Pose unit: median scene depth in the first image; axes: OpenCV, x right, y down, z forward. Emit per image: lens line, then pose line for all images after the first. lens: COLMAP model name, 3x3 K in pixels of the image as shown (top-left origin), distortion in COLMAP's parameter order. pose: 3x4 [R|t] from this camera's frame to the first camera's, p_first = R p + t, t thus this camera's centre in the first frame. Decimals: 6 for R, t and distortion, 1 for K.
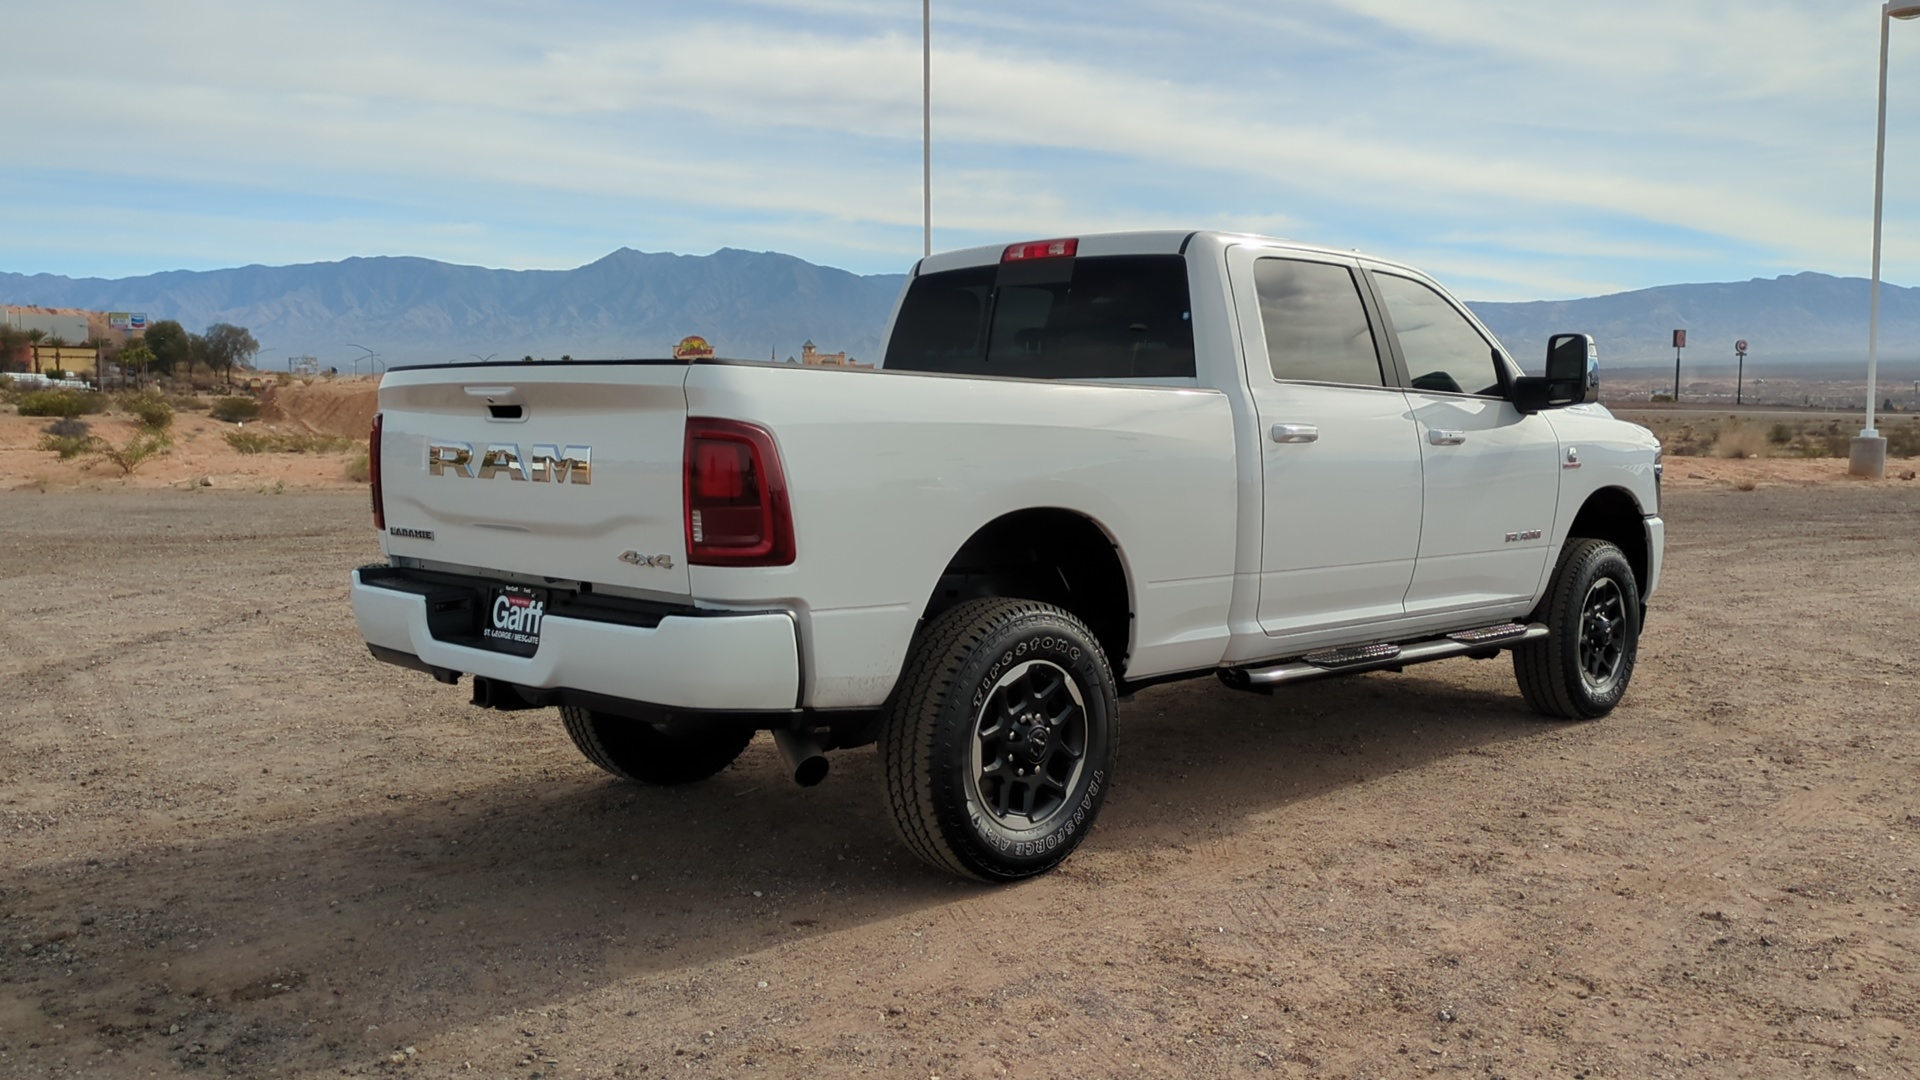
lens RADIAL K [[1655.0, 0, 976.5], [0, 1655.0, 527.4], [0, 0, 1]] dist [0.070479, -0.081732]
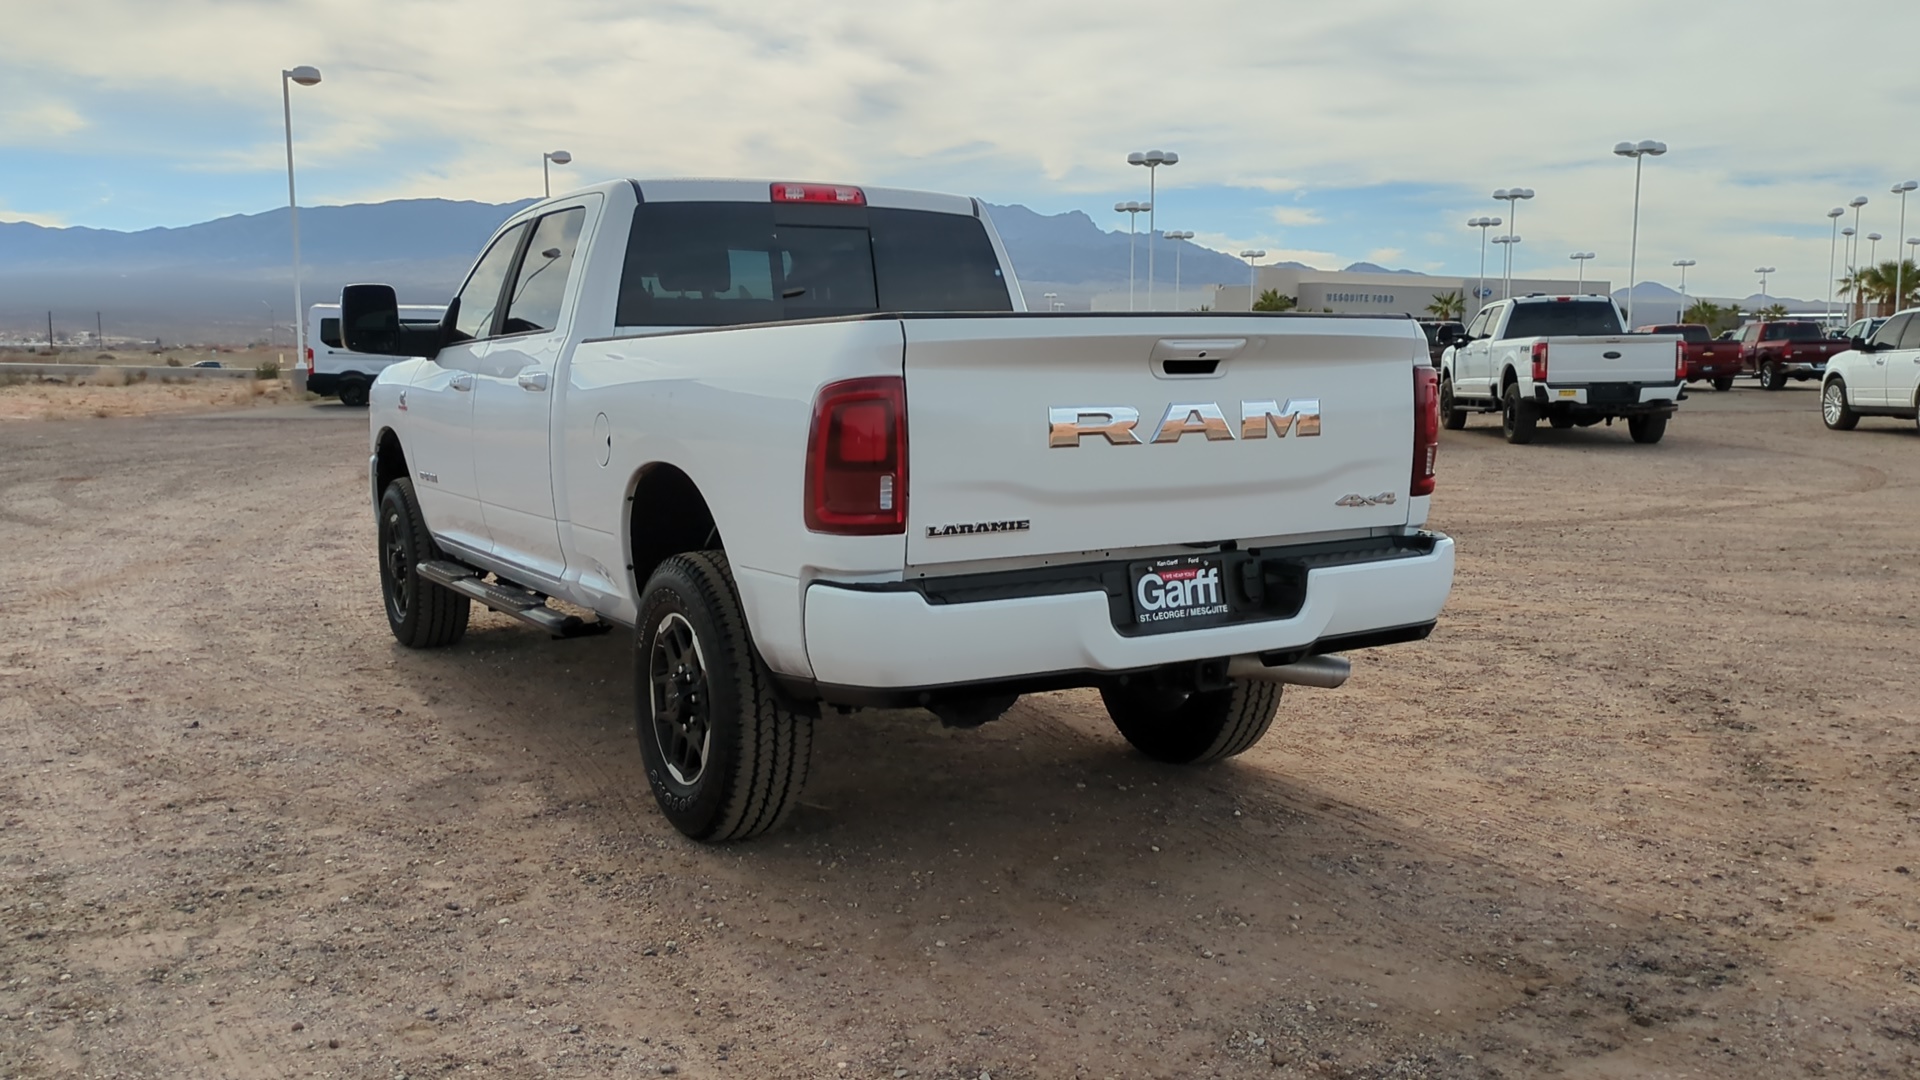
lens RADIAL K [[1655.0, 0, 976.5], [0, 1655.0, 527.4], [0, 0, 1]] dist [0.070479, -0.081732]
pose [[0.251683, -0.111015, 0.961421, -1.184985], [0.073081, 0.992743, 0.095501, -0.077127], [-0.965046, 0.046225, 0.257970, 0.877512]]
